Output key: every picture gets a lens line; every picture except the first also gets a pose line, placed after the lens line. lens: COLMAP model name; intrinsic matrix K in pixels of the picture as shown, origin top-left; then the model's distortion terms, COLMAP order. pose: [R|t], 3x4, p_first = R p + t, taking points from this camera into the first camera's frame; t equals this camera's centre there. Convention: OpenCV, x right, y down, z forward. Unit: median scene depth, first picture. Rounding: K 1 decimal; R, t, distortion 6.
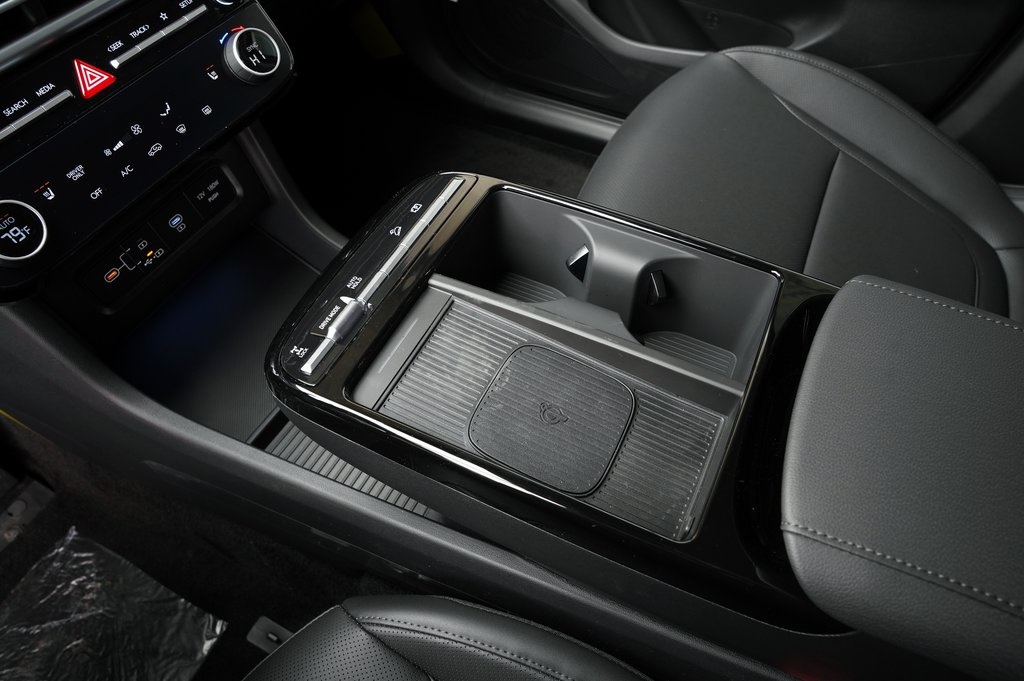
lens RADIAL K [[705.8, 0, 506.1], [0, 705.8, 339.2], [0, 0, 1]] dist [-0.133591, 0.097900]
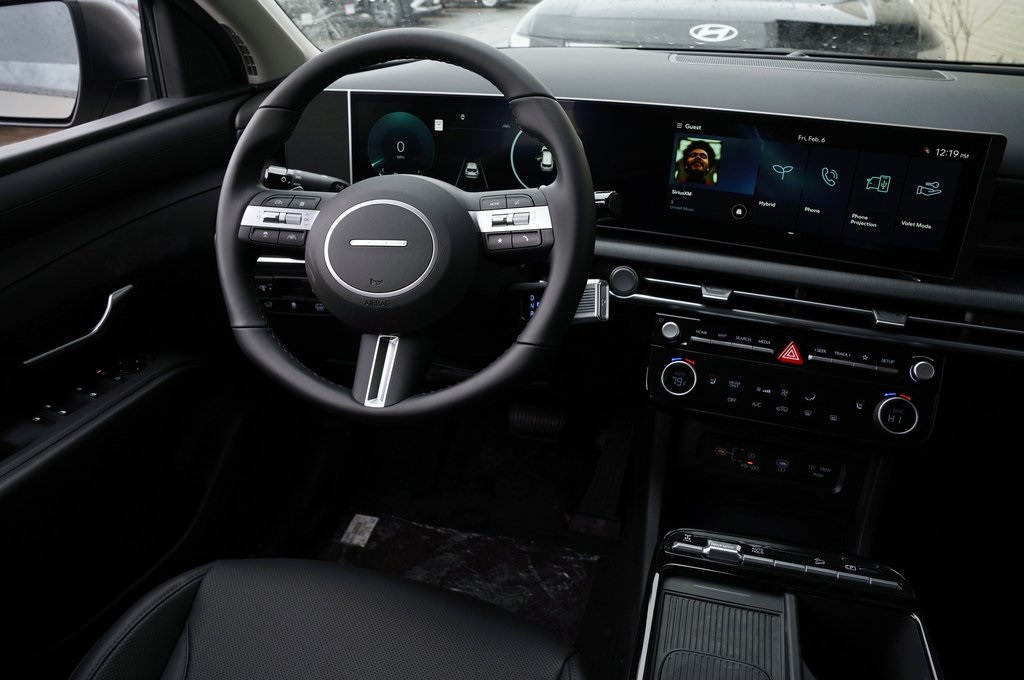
lens RADIAL K [[705.8, 0, 506.1], [0, 705.8, 338.7], [0, 0, 1]] dist [-0.133591, 0.097900]
pose [[0.170541, 0.485033, -0.857705, 0.603793], [-0.786051, 0.591859, 0.178402, -0.168591], [0.594172, 0.643775, 0.482197, -0.178153]]
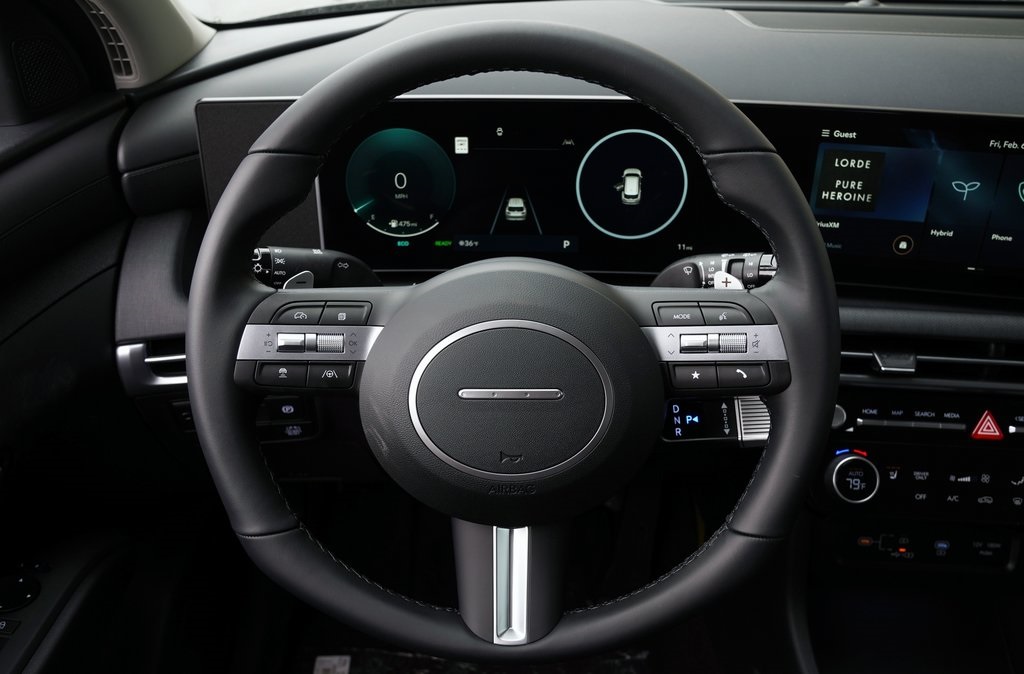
lens RADIAL K [[816.8, 0, 511.9], [0, 816.8, 365.7], [0, 0, 1]] dist [-0.115119, 0.090248]
pose [[0.423014, 0.514045, -0.746202, 0.025774], [-0.729352, 0.681823, 0.056233, 0.075440], [0.537684, 0.520457, 0.663341, -0.437777]]
